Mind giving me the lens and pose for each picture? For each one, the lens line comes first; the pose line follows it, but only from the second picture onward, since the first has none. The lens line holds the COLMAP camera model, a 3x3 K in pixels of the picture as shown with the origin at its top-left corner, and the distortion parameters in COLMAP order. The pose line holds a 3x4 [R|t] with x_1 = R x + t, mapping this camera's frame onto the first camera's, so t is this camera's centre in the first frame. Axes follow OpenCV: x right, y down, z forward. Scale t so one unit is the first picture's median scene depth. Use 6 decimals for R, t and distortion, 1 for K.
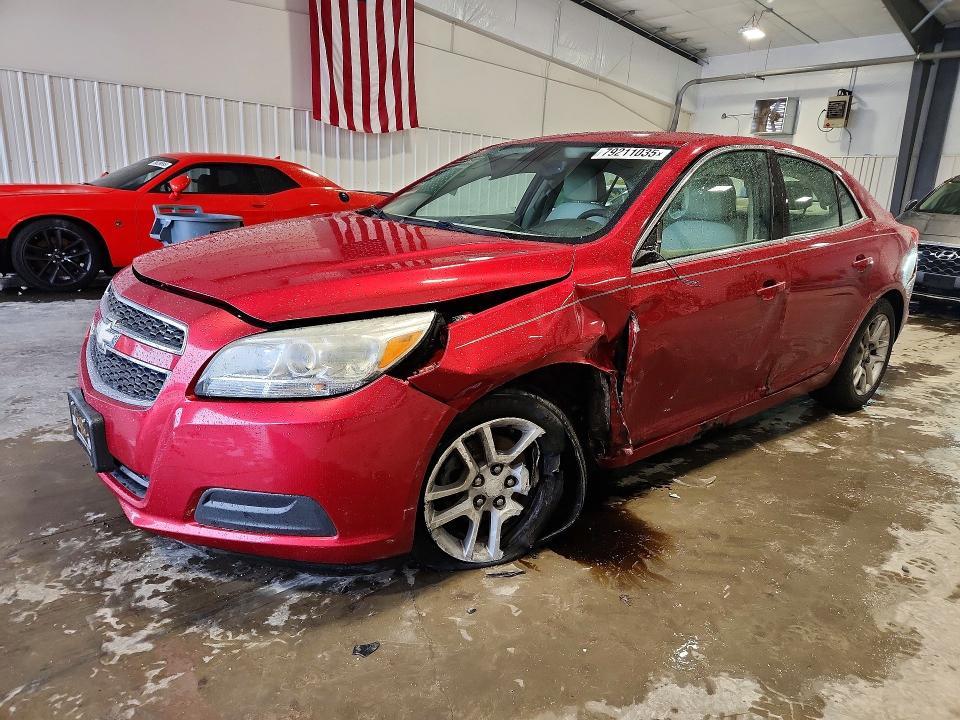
lens RADIAL K [[668.2, 0, 480.0], [0, 668.2, 360.0], [0, 0, 1]] dist [0.007390, 0.001931]
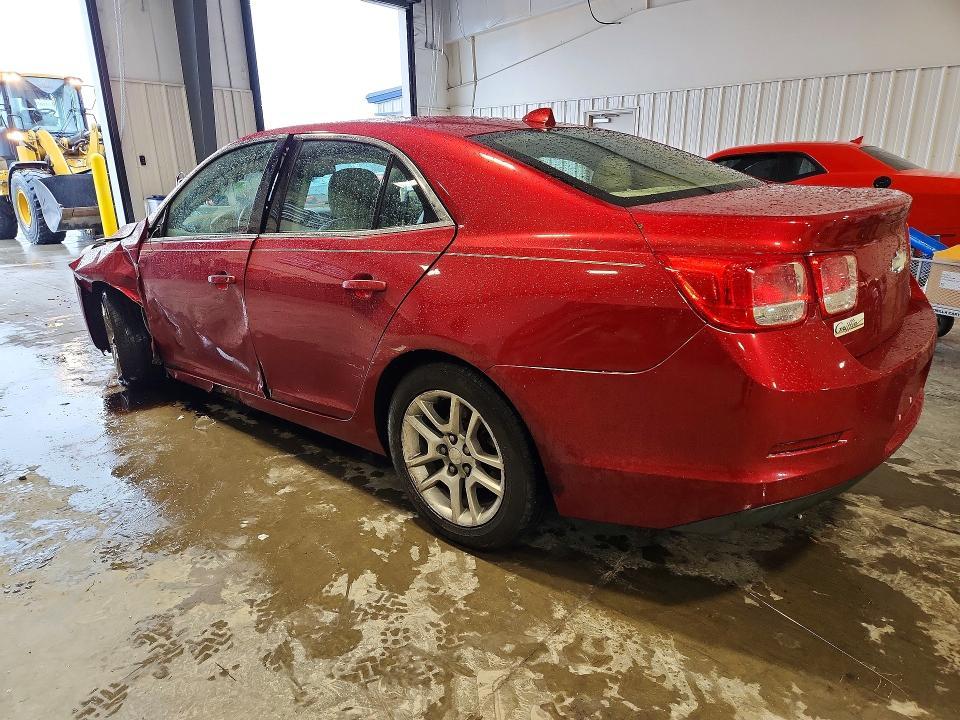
lens RADIAL K [[636.1, 0, 481.4], [0, 636.1, 375.5], [0, 0, 1]] dist [-0.002300, -0.000735]
pose [[0.166935, 0.268630, -0.948668, 1.117028], [-0.223220, 0.947483, 0.229015, -0.209985], [0.960368, 0.173531, 0.218131, 0.921721]]
